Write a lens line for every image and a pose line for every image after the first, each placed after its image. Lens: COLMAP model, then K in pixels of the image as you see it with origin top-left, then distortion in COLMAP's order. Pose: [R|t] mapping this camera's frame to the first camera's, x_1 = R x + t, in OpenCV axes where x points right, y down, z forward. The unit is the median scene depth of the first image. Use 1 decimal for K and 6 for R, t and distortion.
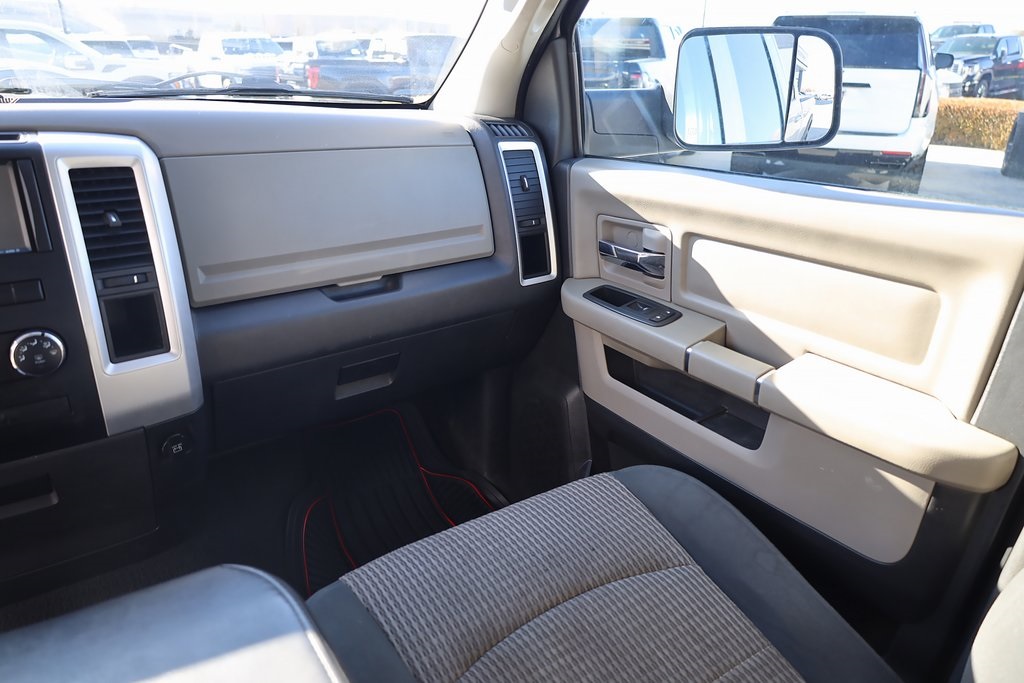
lens RADIAL K [[688.5, 0, 514.5], [0, 688.5, 347.1], [0, 0, 1]] dist [-0.026942, 0.007913]
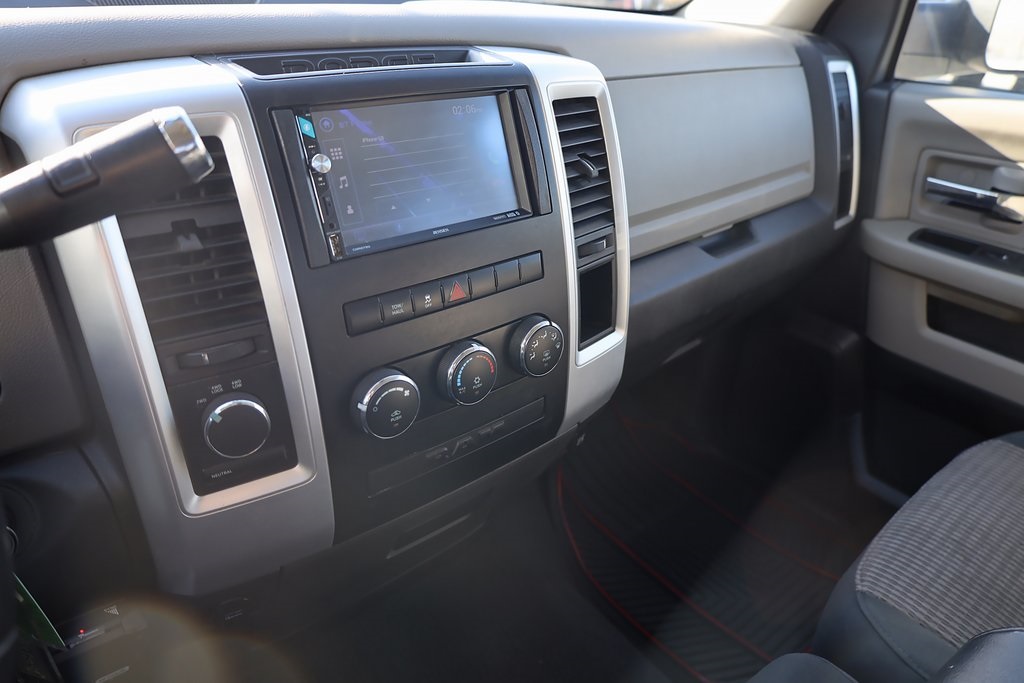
lens RADIAL K [[688.5, 0, 502.8], [0, 688.5, 340.7], [0, 0, 1]] dist [-0.026942, 0.007913]
pose [[0.995055, -0.026985, 0.095590, -0.590918], [0.015464, 0.992740, 0.119278, -0.066825], [-0.098114, -0.117210, 0.988249, 0.166883]]
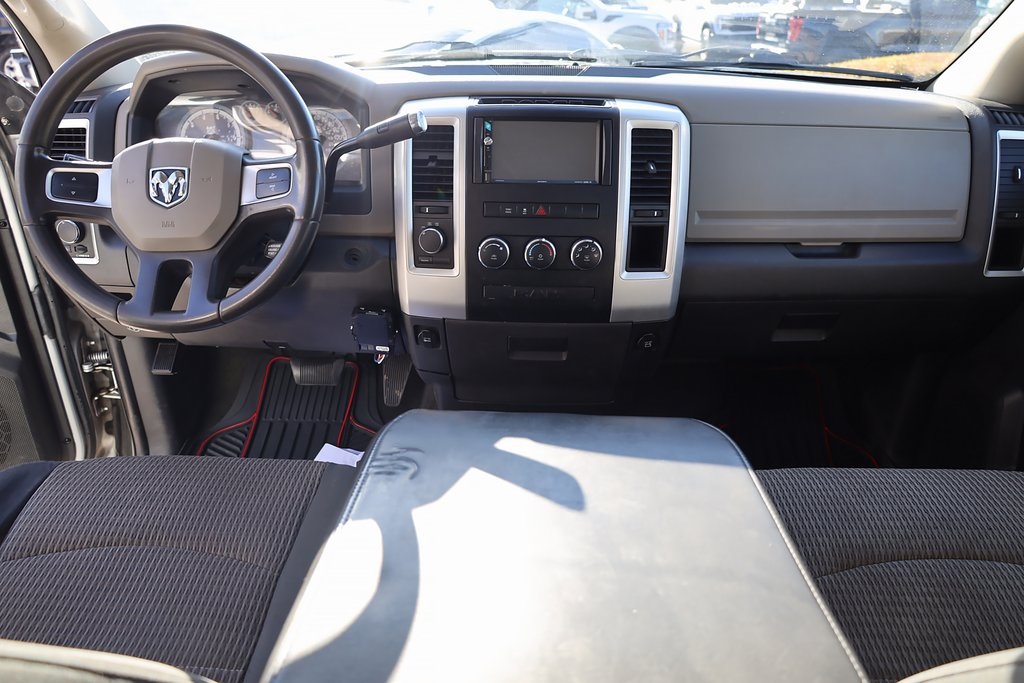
lens RADIAL K [[688.5, 0, 516.8], [0, 688.5, 343.4], [0, 0, 1]] dist [-0.026942, 0.007913]
pose [[0.815309, 0.243104, -0.525521, 0.000064], [-0.211004, 0.969926, 0.121326, 0.034225], [0.539211, 0.011968, 0.842085, -0.231900]]
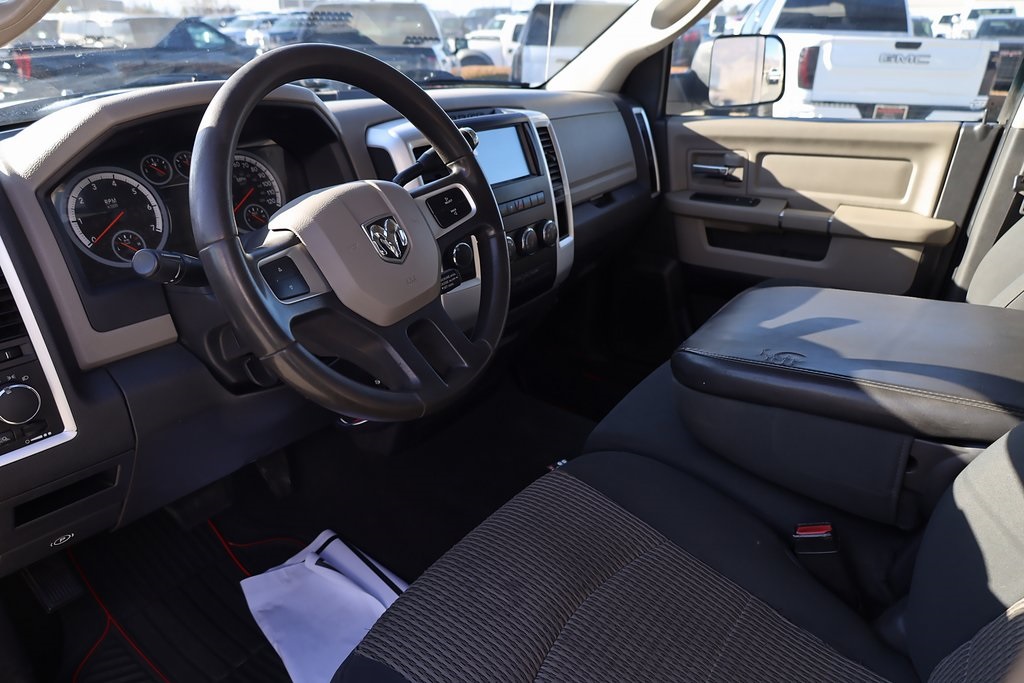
lens RADIAL K [[688.5, 0, 507.7], [0, 688.5, 347.0], [0, 0, 1]] dist [-0.026942, 0.007913]
pose [[0.926349, -0.168460, 0.336895, -1.044216], [0.160749, 0.985683, 0.050871, 0.137297], [-0.340642, 0.007031, 0.940167, -0.452881]]
